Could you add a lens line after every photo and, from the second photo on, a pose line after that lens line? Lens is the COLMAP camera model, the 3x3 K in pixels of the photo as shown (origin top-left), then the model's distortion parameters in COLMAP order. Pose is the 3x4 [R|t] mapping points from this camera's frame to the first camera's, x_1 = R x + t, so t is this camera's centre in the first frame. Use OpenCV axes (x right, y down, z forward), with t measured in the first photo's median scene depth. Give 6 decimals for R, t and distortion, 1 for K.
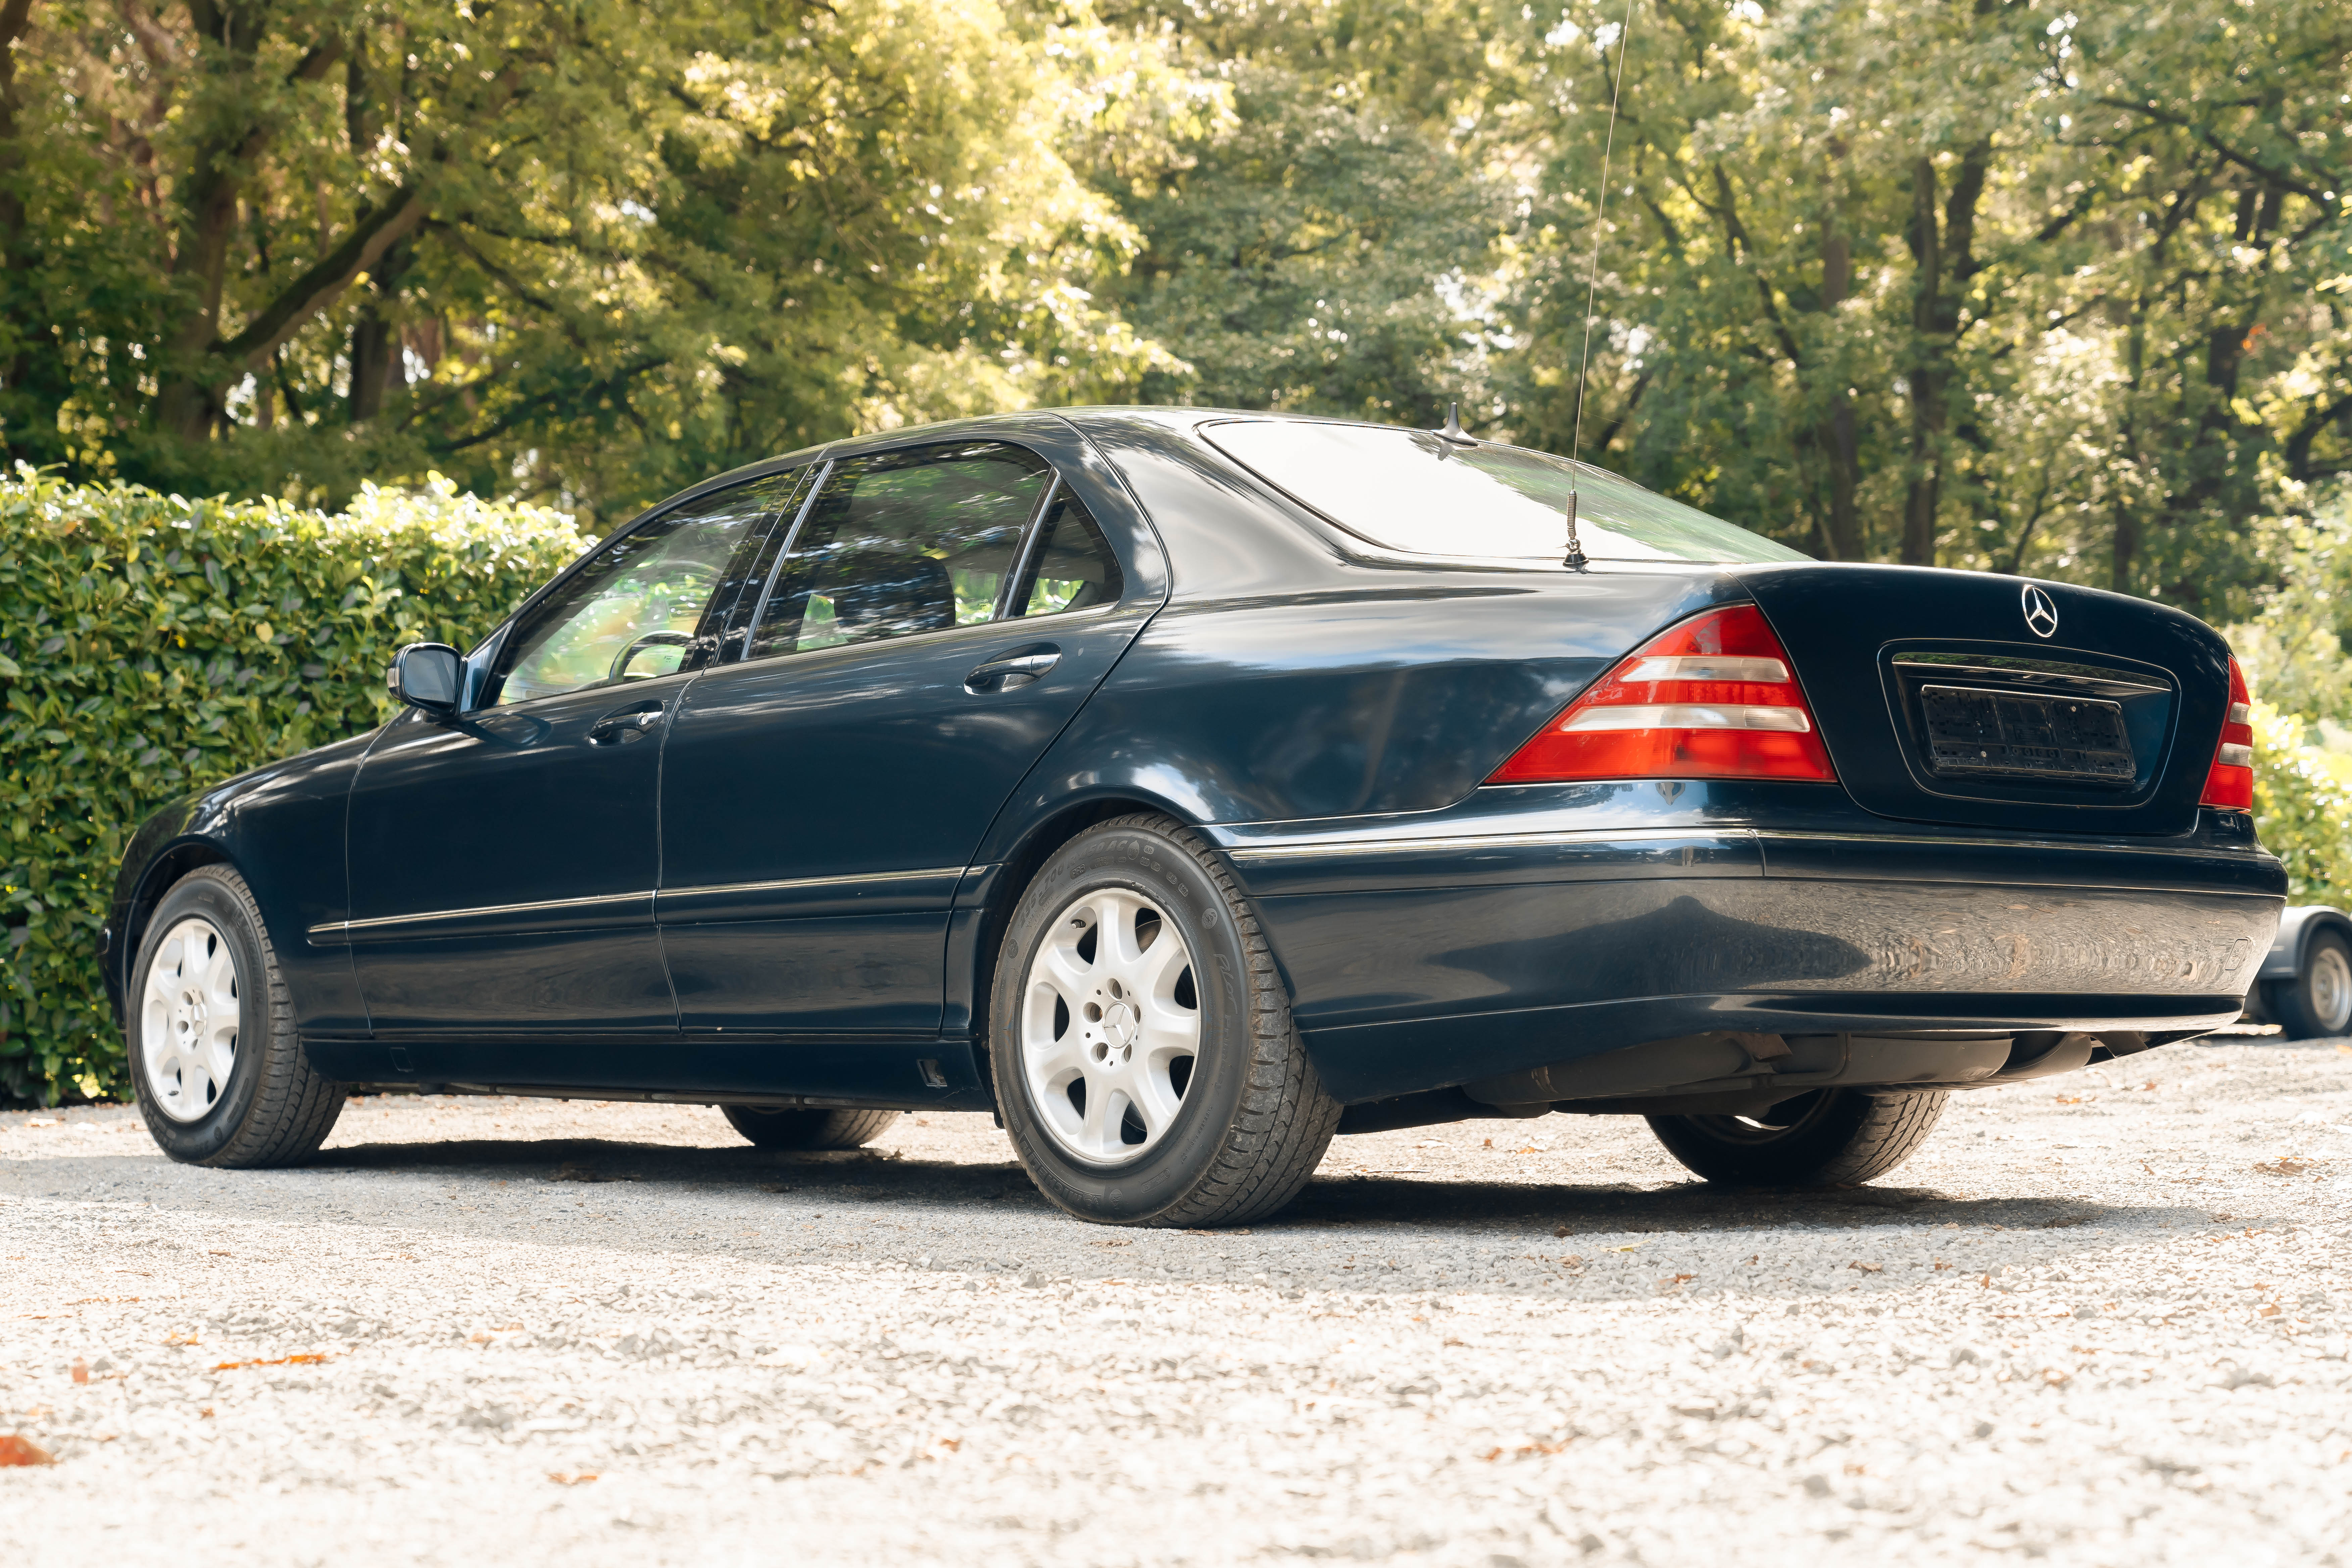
lens RADIAL K [[3716.0, 0, 1176.5], [0, 3716.0, 772.5], [0, 0, 1]] dist [0.002890, 0.000000]
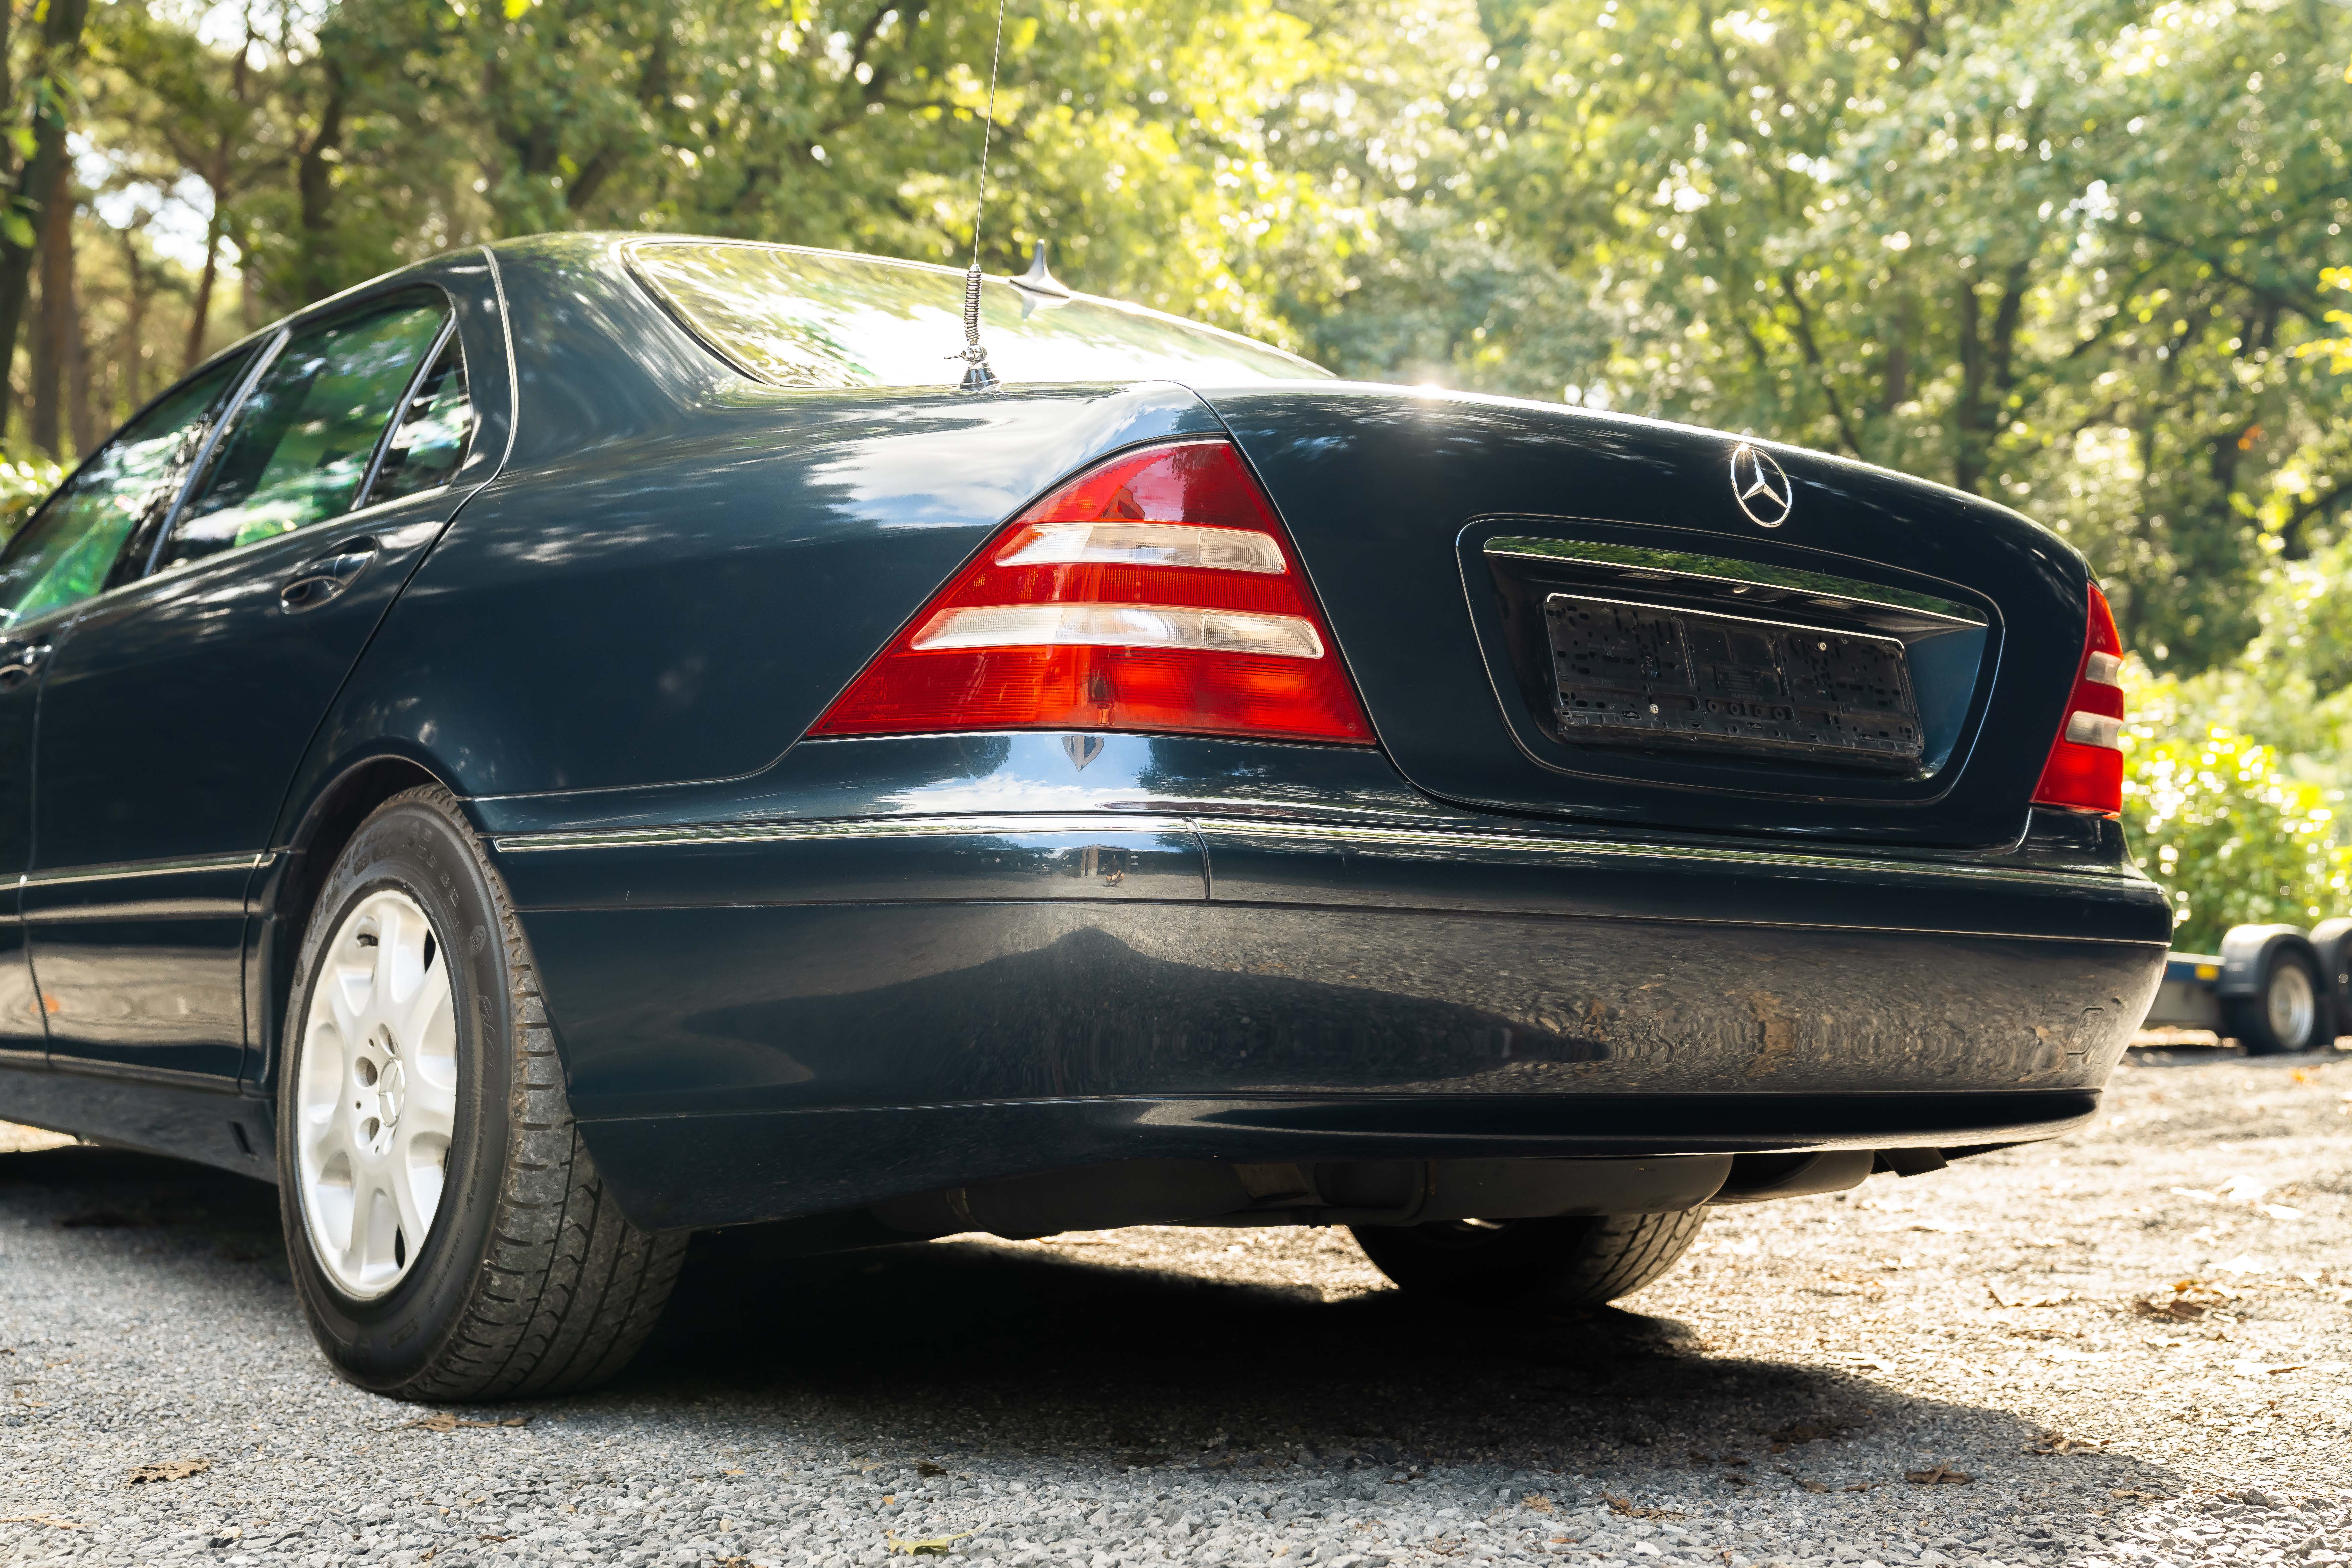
lens RADIAL K [[2875.5, 0, 1171.1], [0, 2875.5, 796.0], [0, 0, 1]] dist [0.005543, 0.000000]
pose [[0.996846, 0.020643, -0.076635, 0.111312], [-0.020444, 0.999785, 0.003380, 0.006196], [0.076688, -0.001802, 0.997054, 0.329046]]
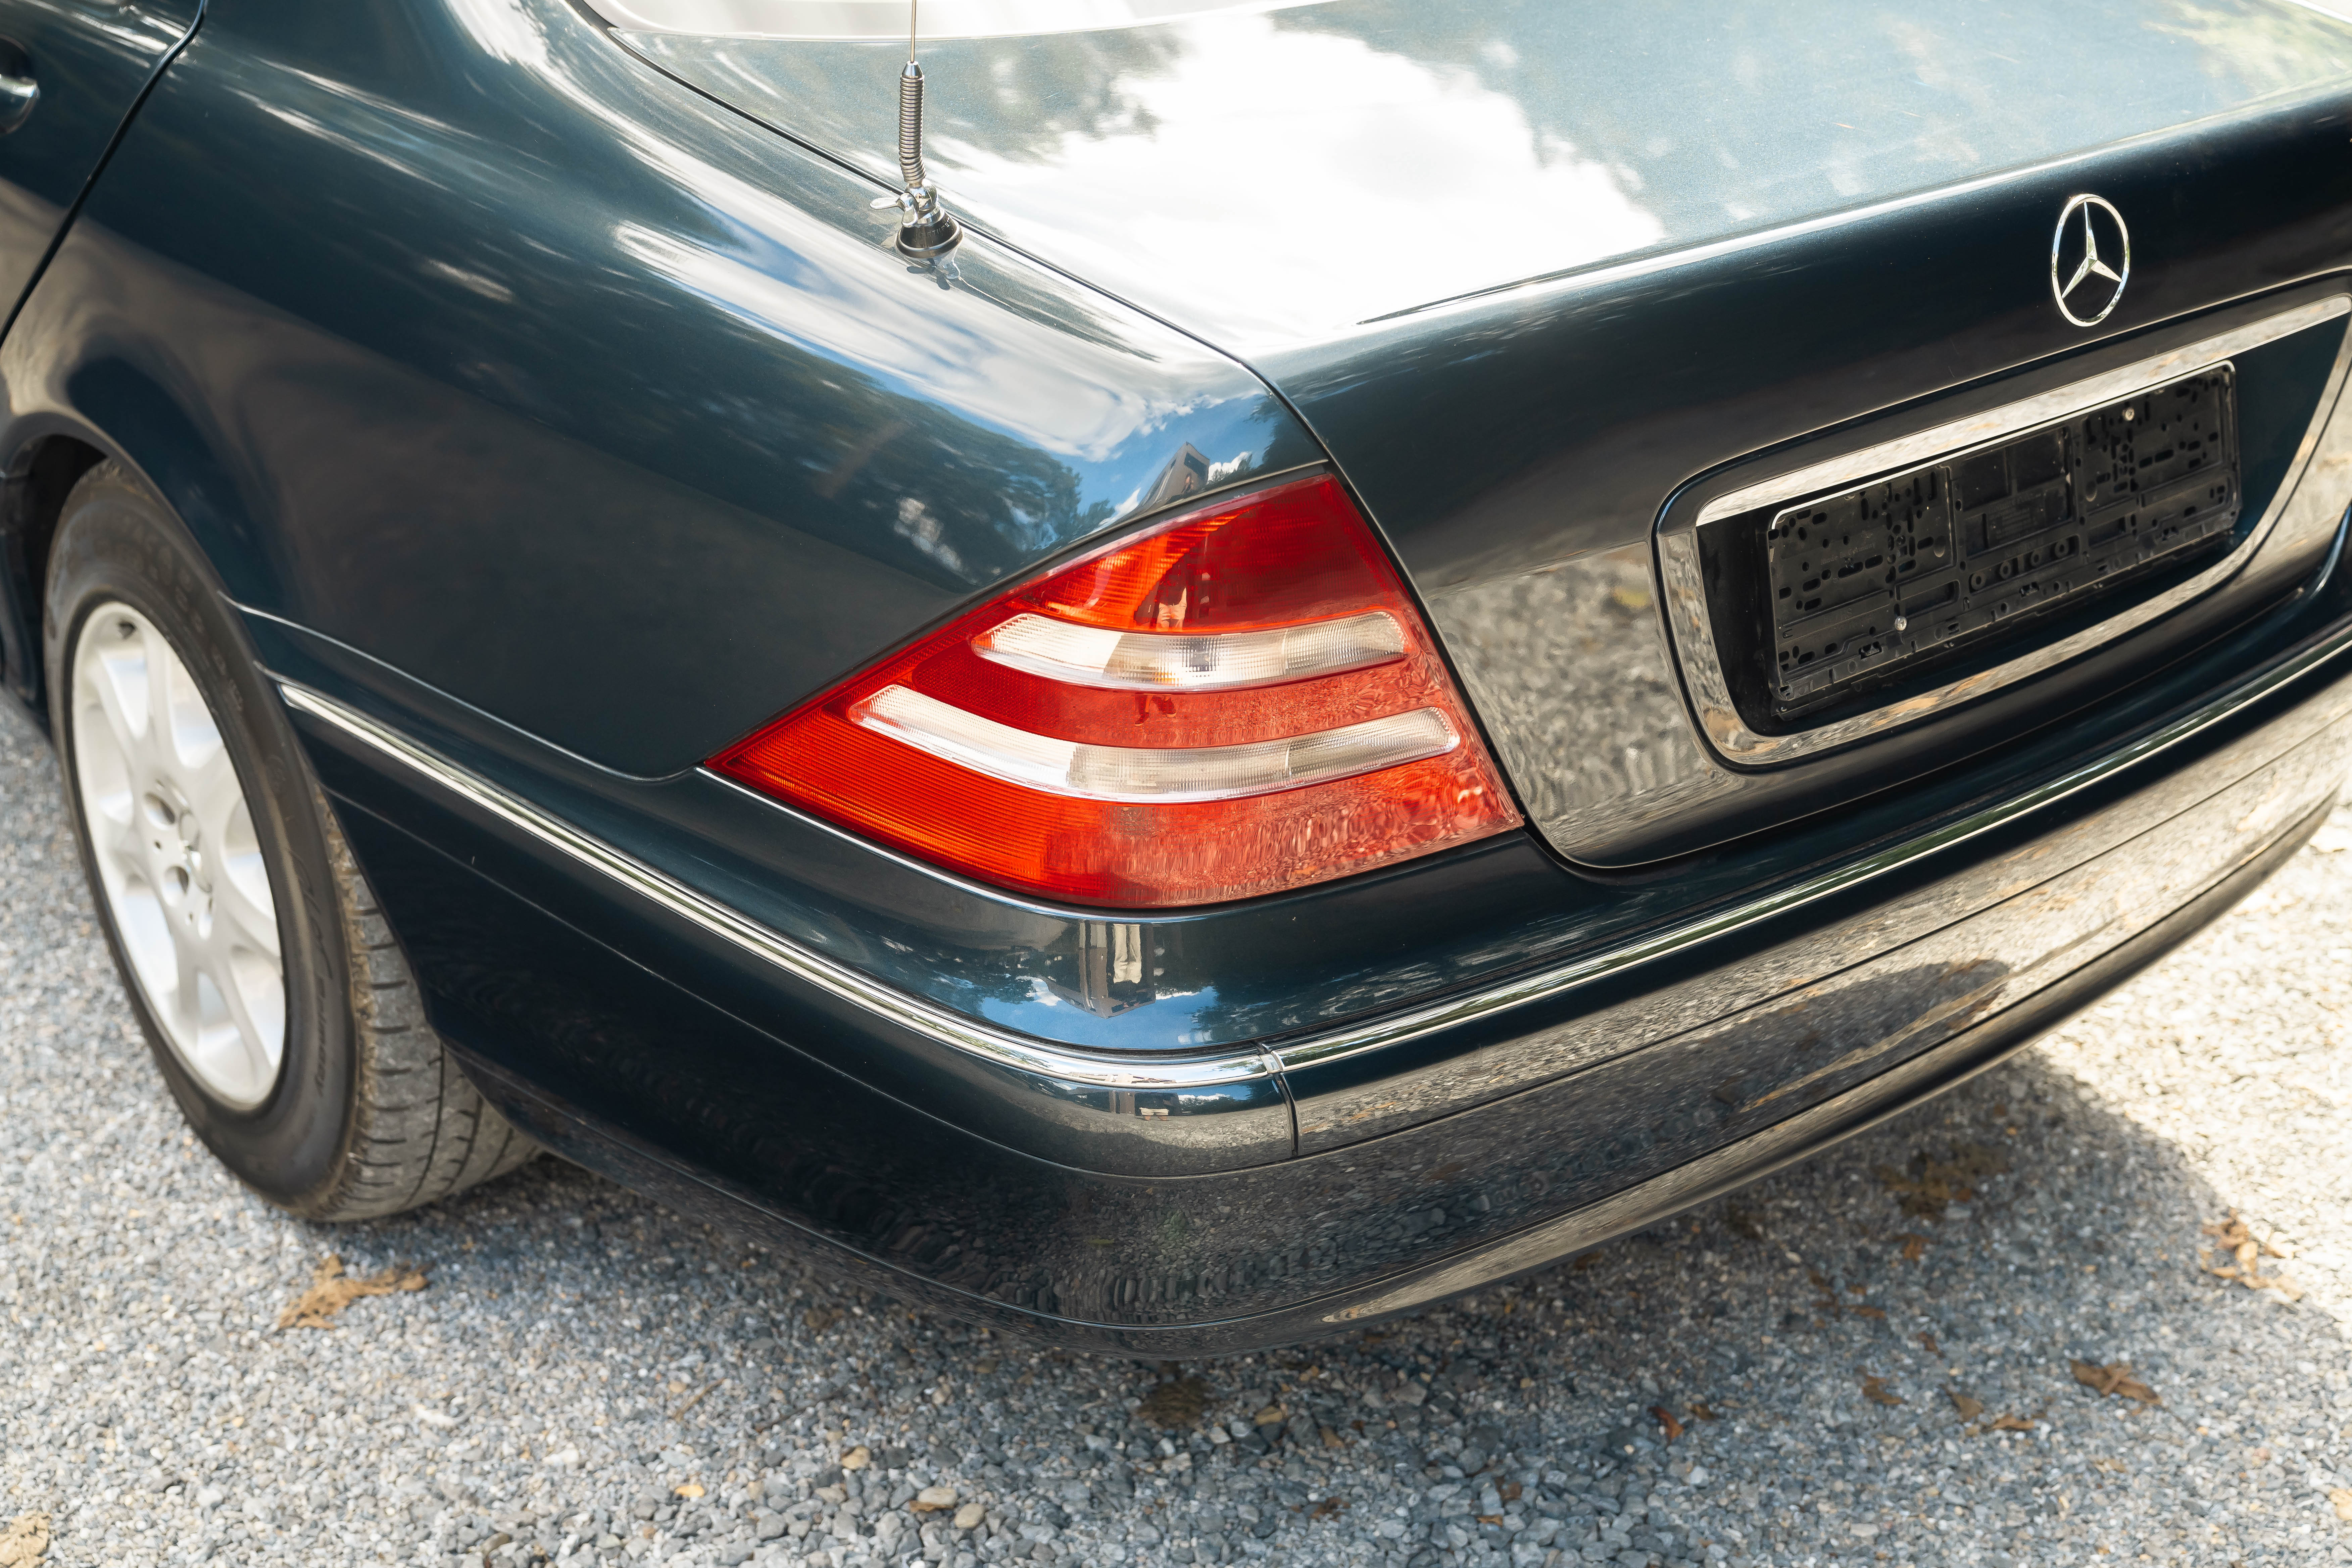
lens RADIAL K [[2875.5, 0, 1181.3], [0, 2875.5, 778.2], [0, 0, 1]] dist [0.005543, 0.000000]
pose [[0.998786, 0.040960, -0.027374, 0.091042], [-0.021217, 0.859105, 0.511360, -0.103358], [0.044463, -0.510158, 0.858931, 0.444621]]
